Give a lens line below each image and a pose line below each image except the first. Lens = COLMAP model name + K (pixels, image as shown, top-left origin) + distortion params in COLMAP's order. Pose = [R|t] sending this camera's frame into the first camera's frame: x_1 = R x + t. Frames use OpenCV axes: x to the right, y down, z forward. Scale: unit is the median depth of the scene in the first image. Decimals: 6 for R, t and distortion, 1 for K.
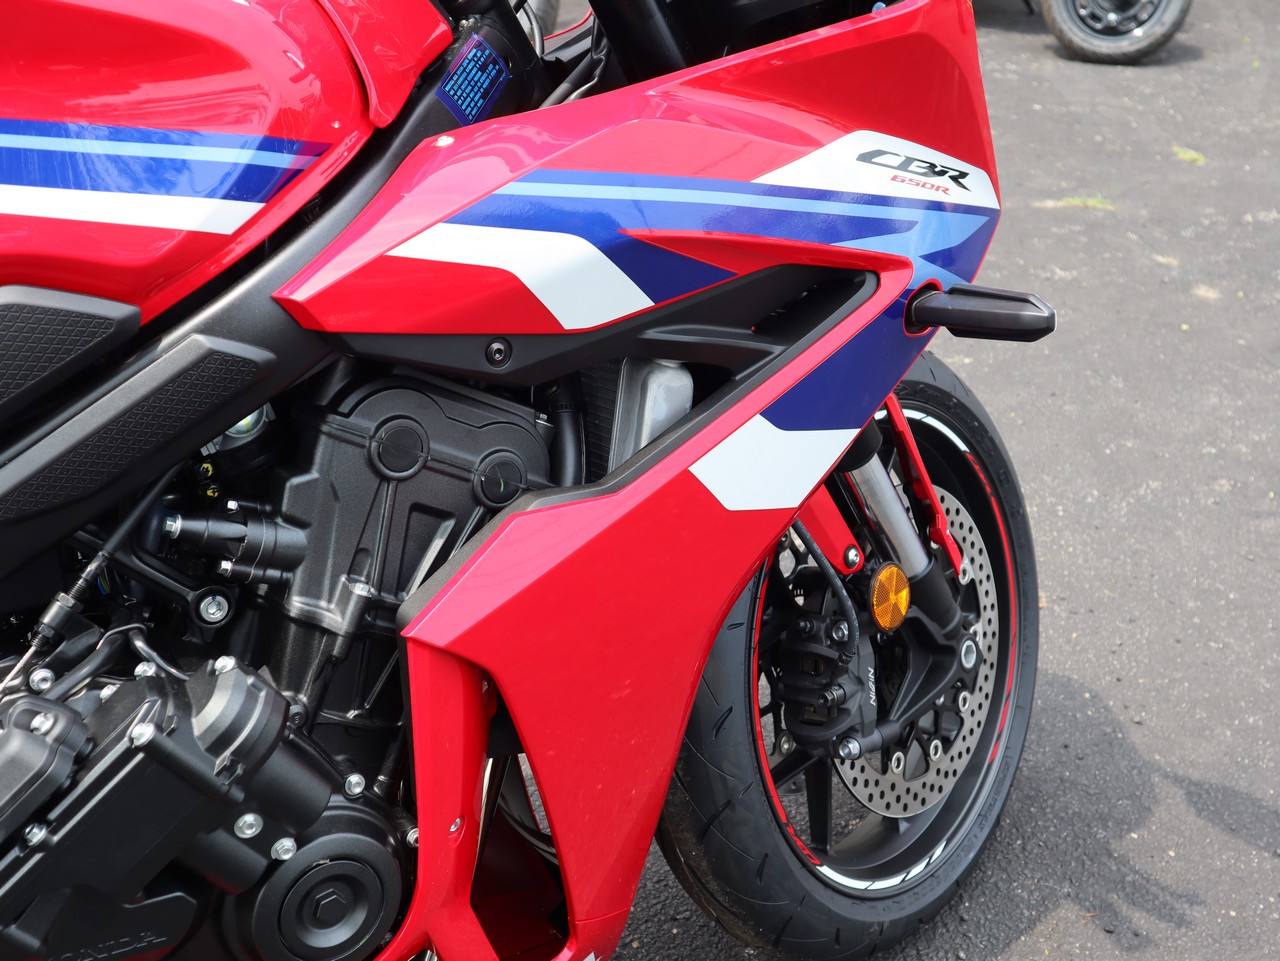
lens RADIAL K [[1418.6, 0, 635.3], [0, 1418.6, 477.2], [0, 0, 1]] dist [0.000660, 0.000000]
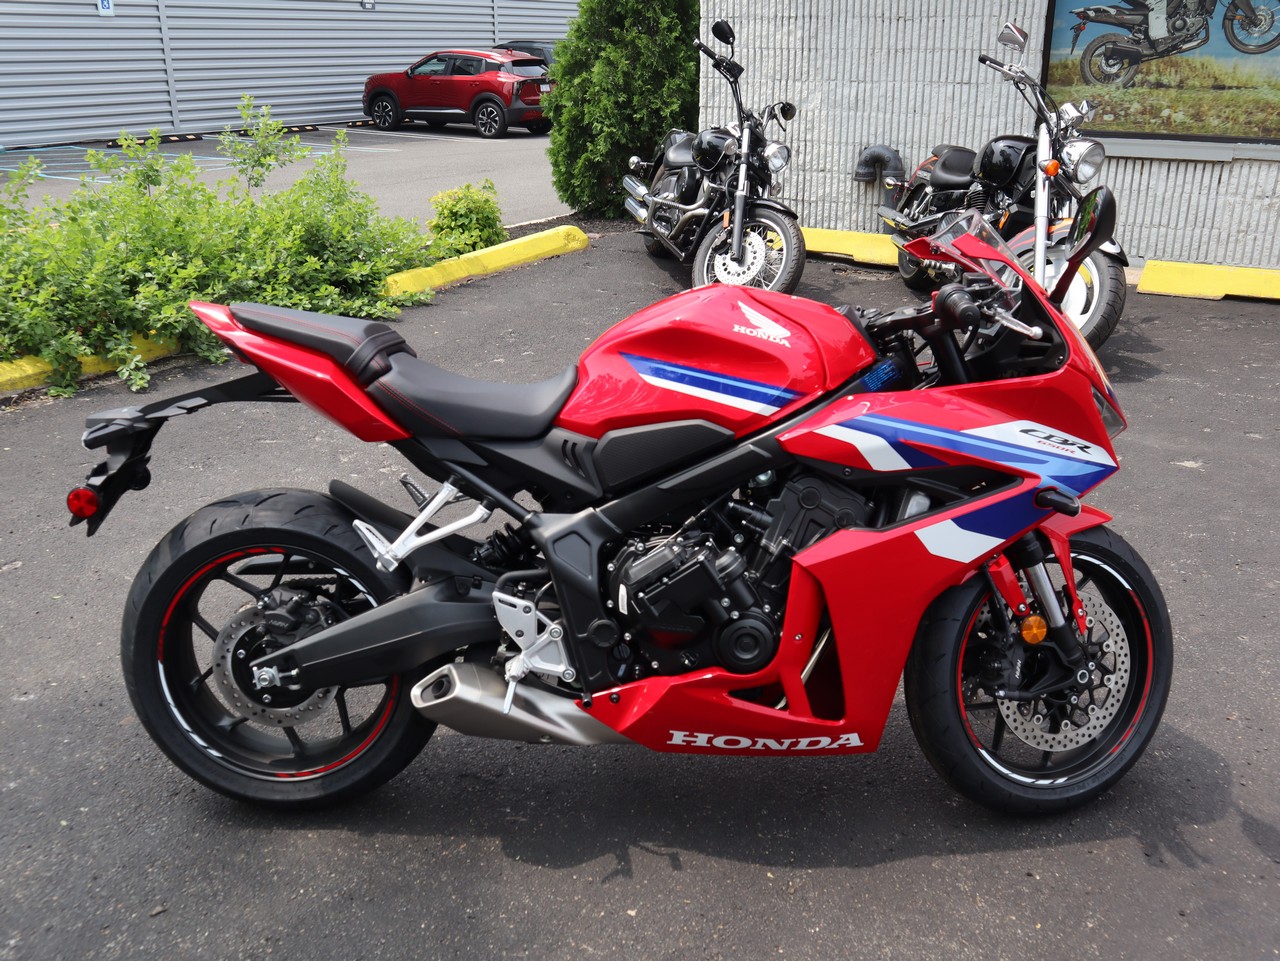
lens RADIAL K [[1145.7, 0, 648.5], [0, 1145.7, 473.6], [0, 0, 1]] dist [-0.088421, 0.085113]
pose [[0.849916, 0.198972, -0.487907, 0.667727], [-0.257783, 0.964597, -0.055679, 0.143291], [0.459555, 0.173096, 0.871118, -1.159605]]
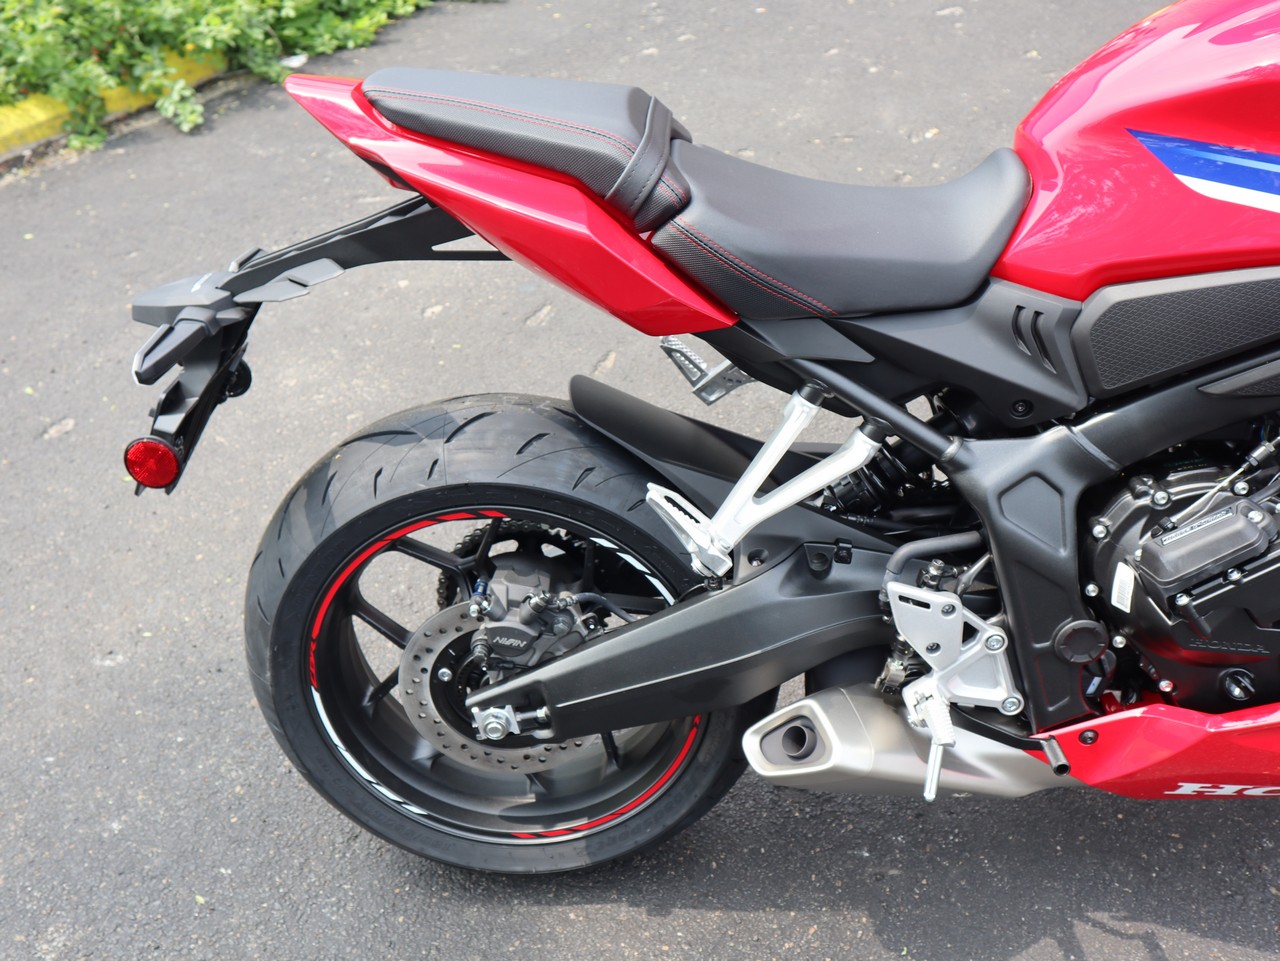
lens RADIAL K [[1230.7, 0, 643.4], [0, 1230.7, 474.8], [0, 0, 1]] dist [-0.036933, 0.000000]
pose [[0.822369, 0.287513, -0.490964, -0.265254], [-0.200306, 0.953983, 0.223146, -0.051003], [0.532529, -0.085165, 0.842116, -0.562402]]
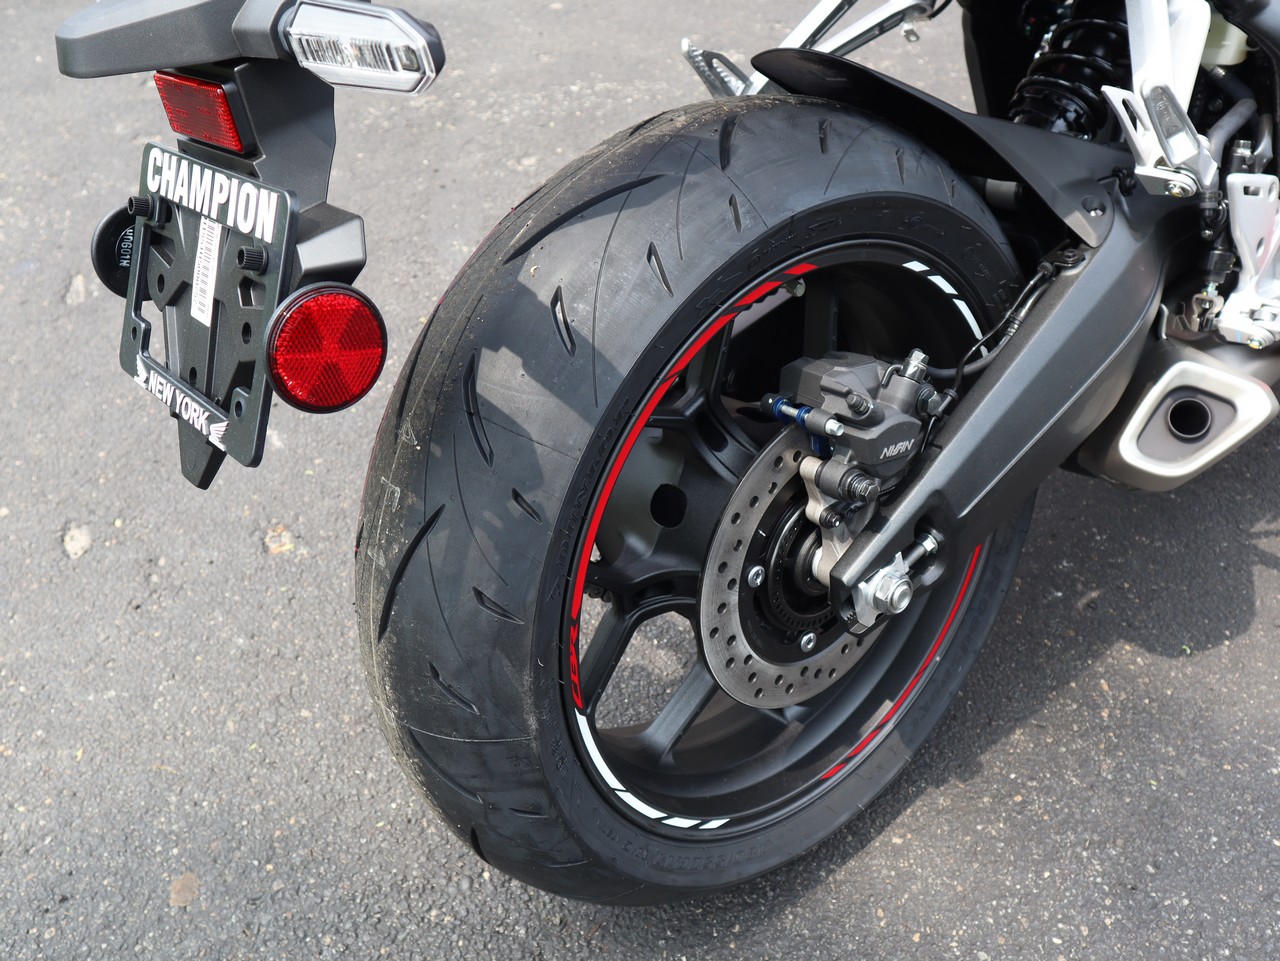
lens RADIAL K [[1145.7, 0, 618.6], [0, 1145.7, 436.7], [0, 0, 1]] dist [-0.088421, 0.085113]
pose [[0.992285, -0.106576, 0.063336, -1.349708], [0.094459, 0.980814, 0.170534, 0.333816], [-0.080296, -0.163236, 0.983314, -0.241739]]
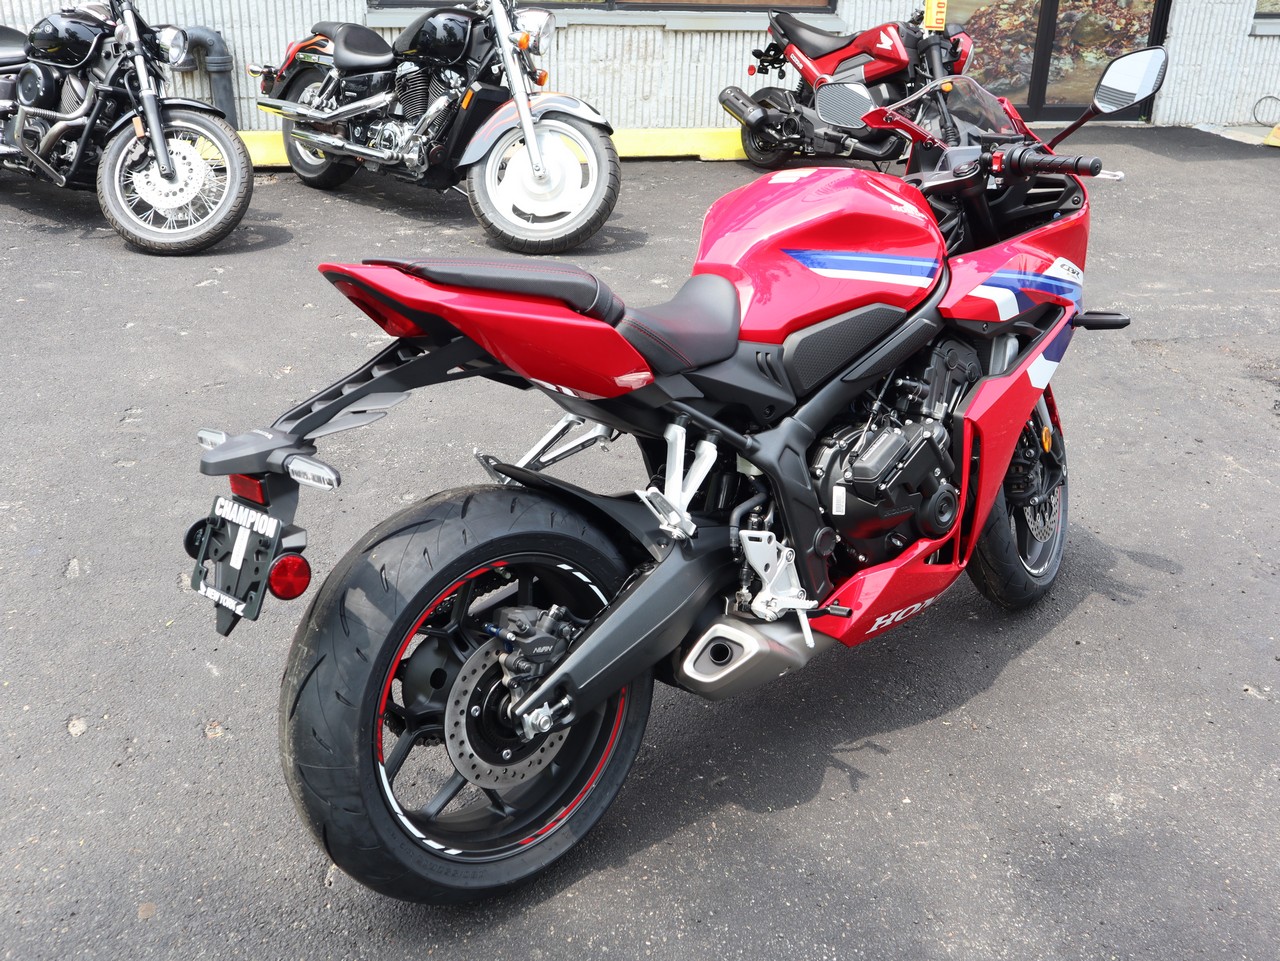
lens RADIAL K [[1270.5, 0, 671.5], [0, 1270.5, 463.3], [0, 0, 1]] dist [-0.033452, 0.000000]
pose [[0.982691, -0.031544, 0.182546, -1.246101], [0.046437, 0.995880, -0.077891, 0.380327], [-0.179337, 0.085020, 0.980107, -1.519697]]
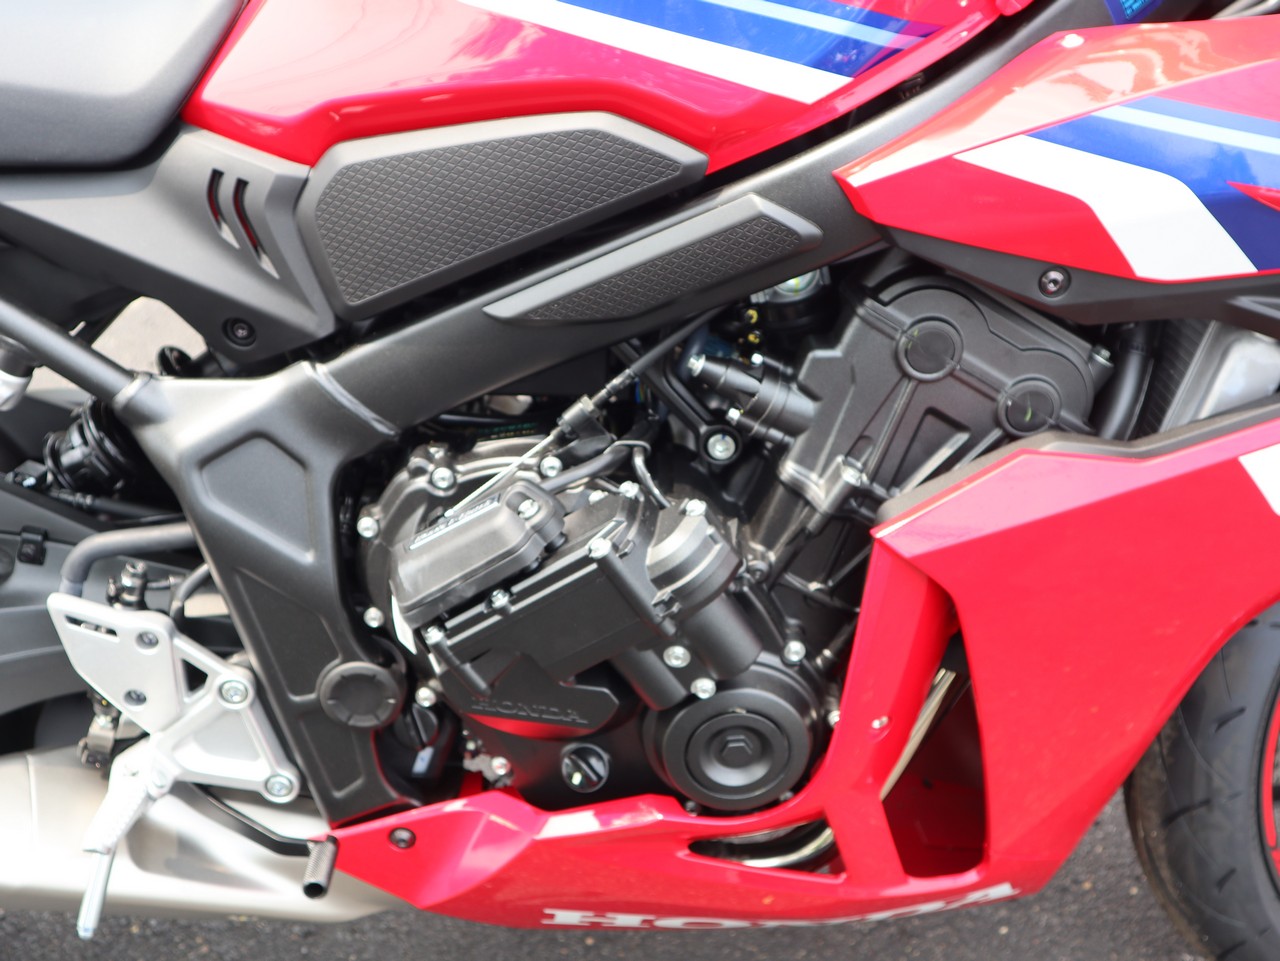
lens RADIAL K [[1418.6, 0, 648.3], [0, 1418.6, 471.1], [0, 0, 1]] dist [0.000660, 0.000000]
pose [[0.849693, 0.316675, -0.421591, 0.104919], [-0.254778, 0.946606, 0.197547, -0.083885], [0.461639, -0.060443, 0.885006, 0.046407]]
